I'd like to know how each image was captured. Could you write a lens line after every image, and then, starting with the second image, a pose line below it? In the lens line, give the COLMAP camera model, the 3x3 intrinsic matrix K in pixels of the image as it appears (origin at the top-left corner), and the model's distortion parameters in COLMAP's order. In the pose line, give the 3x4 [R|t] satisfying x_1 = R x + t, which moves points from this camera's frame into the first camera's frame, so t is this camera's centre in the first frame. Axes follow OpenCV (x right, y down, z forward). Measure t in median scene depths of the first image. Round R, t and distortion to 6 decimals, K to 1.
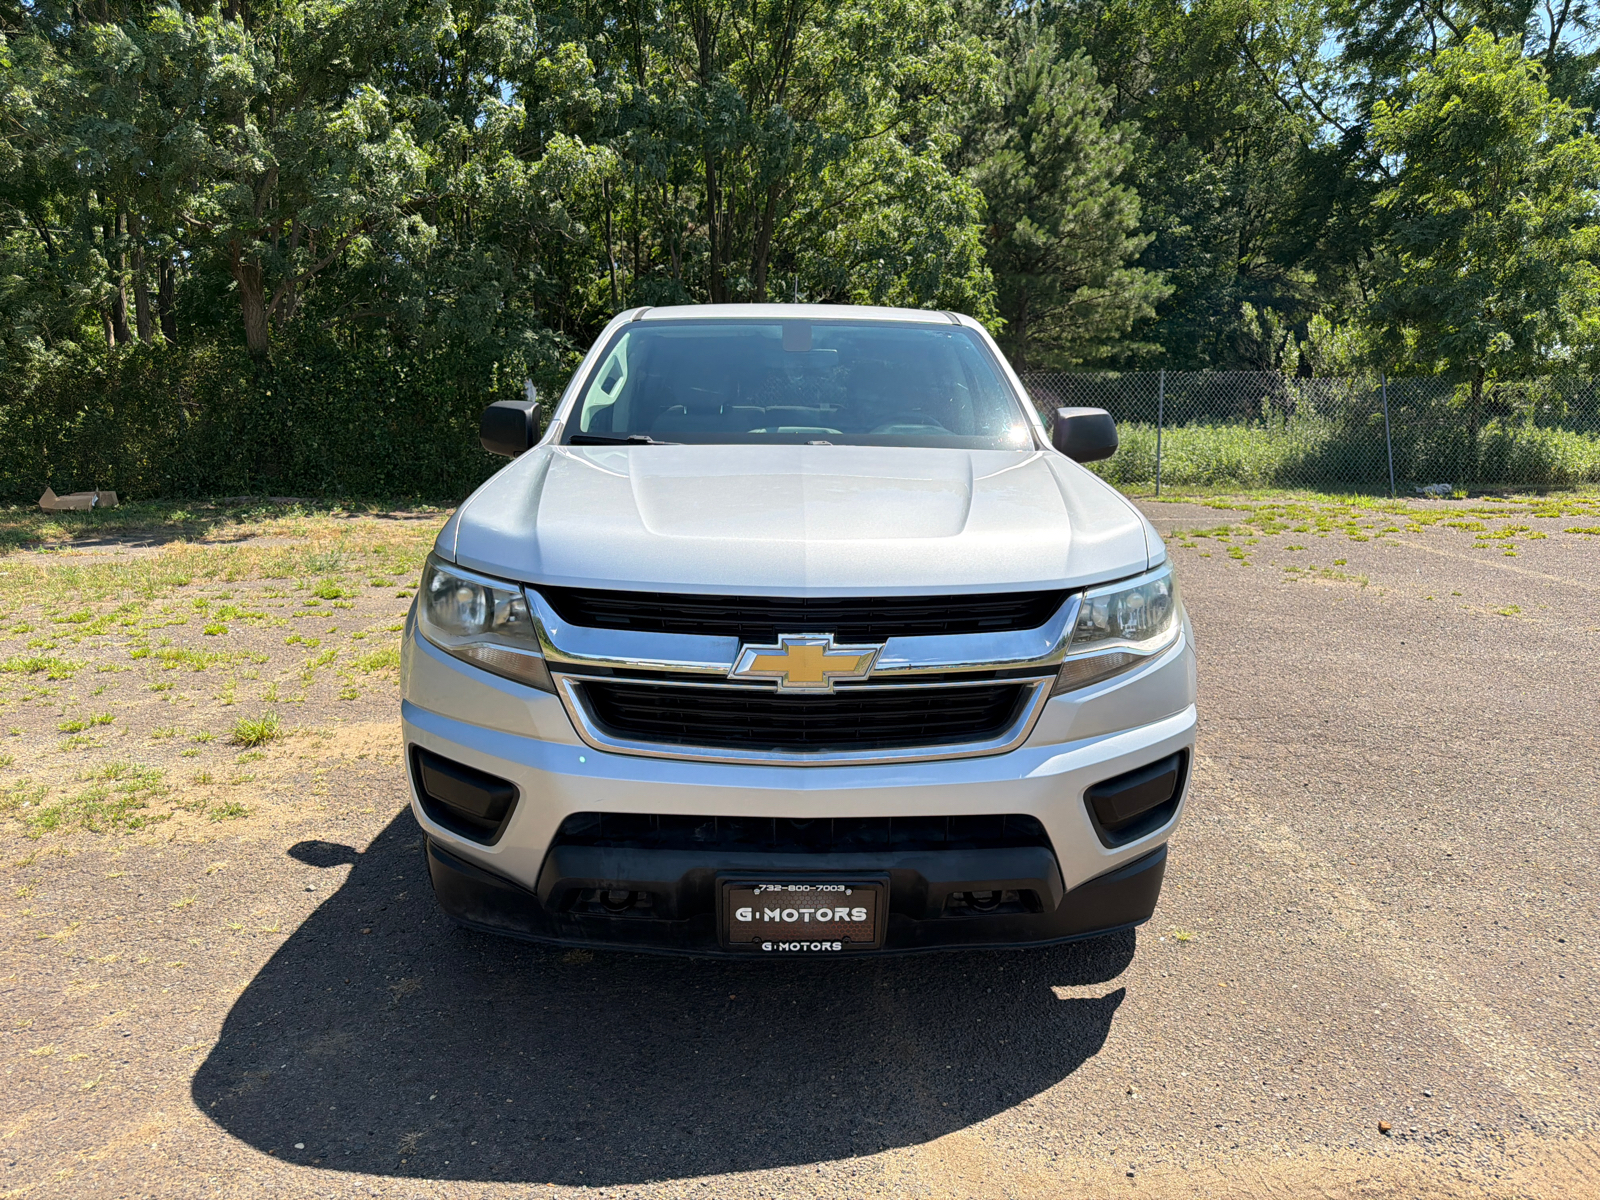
lens RADIAL K [[1141.1, 0, 796.7], [0, 1141.1, 588.2], [0, 0, 1]] dist [0.035880, -0.043753]
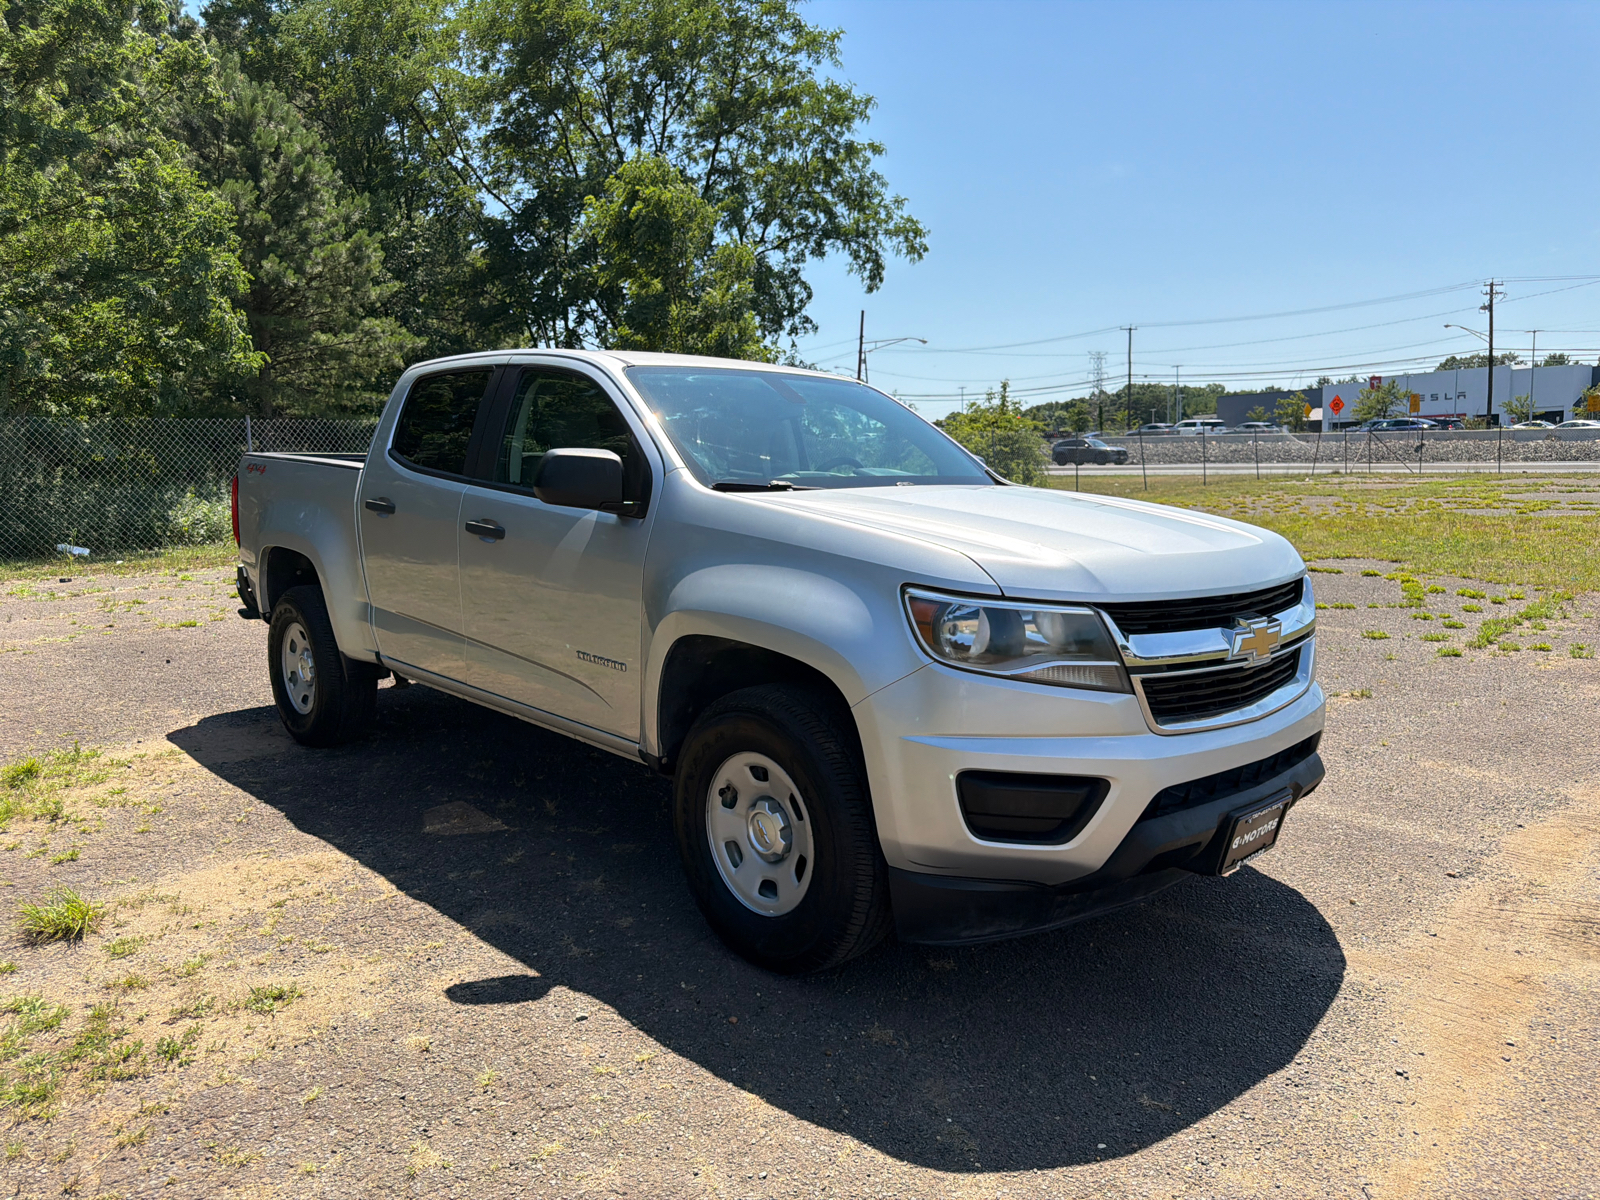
lens RADIAL K [[1141.1, 0, 797.4], [0, 1141.1, 594.9], [0, 0, 1]] dist [0.035880, -0.043753]
pose [[0.731781, -0.084880, 0.676233, -1.230706], [0.109855, 0.993930, 0.005878, -0.052178], [-0.672628, 0.069986, 0.736664, 0.352346]]
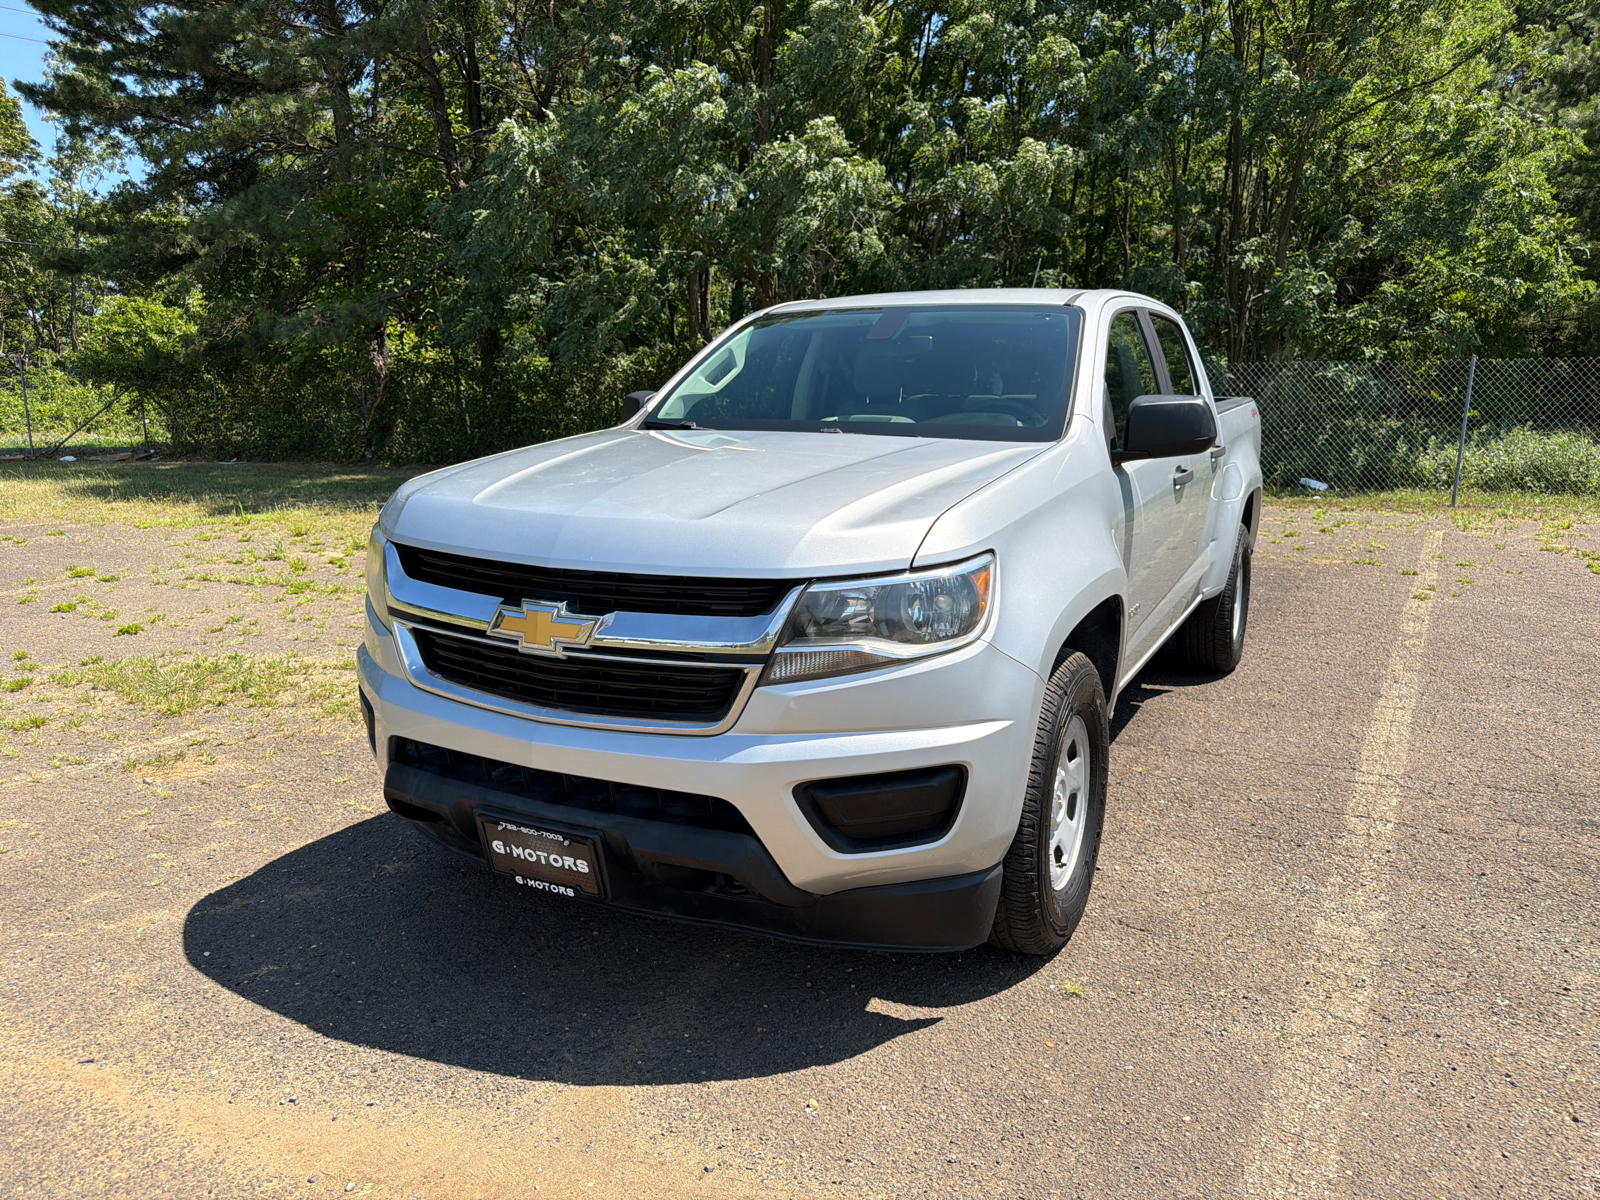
lens RADIAL K [[1141.1, 0, 798.1], [0, 1141.1, 602.7], [0, 0, 1]] dist [0.035880, -0.043753]
pose [[0.879597, 0.086789, -0.467735, 0.700414], [-0.077596, 0.996225, 0.038927, -0.018543], [0.469347, 0.002054, 0.883011, 0.144629]]
